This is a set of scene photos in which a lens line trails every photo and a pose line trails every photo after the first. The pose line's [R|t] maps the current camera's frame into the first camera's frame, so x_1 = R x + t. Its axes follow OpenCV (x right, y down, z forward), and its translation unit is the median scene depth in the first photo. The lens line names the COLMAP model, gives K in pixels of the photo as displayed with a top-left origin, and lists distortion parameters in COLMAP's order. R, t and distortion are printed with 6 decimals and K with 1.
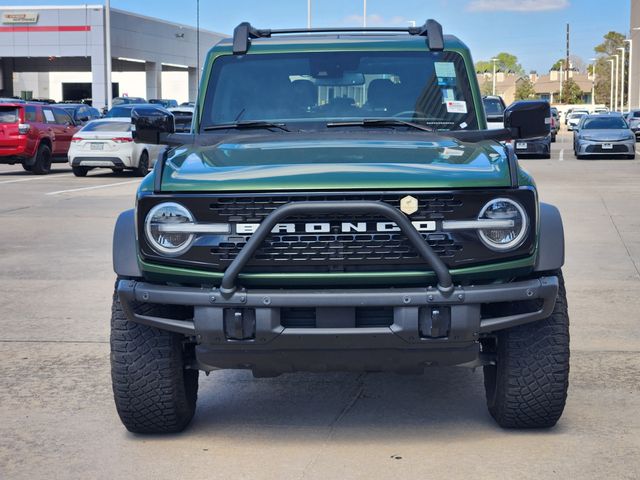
lens RADIAL K [[1066.3, 0, 320.0], [0, 1066.3, 240.0], [0, 0, 1]] dist [0.003965, 0.018498]
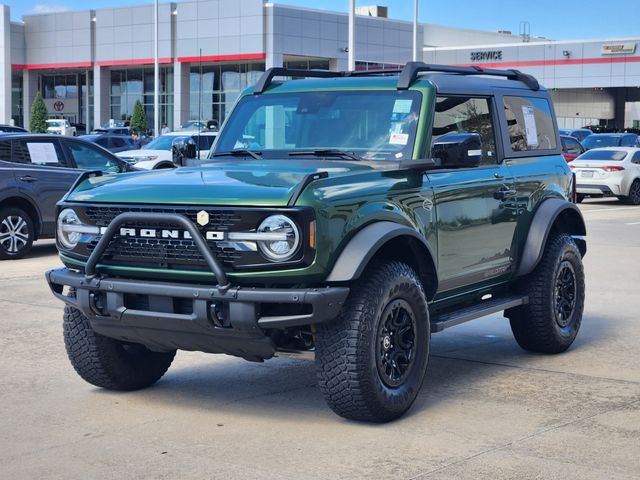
lens RADIAL K [[1035.7, 0, 320.0], [0, 1035.7, 240.0], [0, 0, 1]] dist [-0.022096, 0.037147]
pose [[0.868154, 0.051682, -0.493597, 0.794507], [-0.063411, 0.997963, -0.007039, -0.007350], [0.492227, 0.037410, 0.869663, 0.015822]]
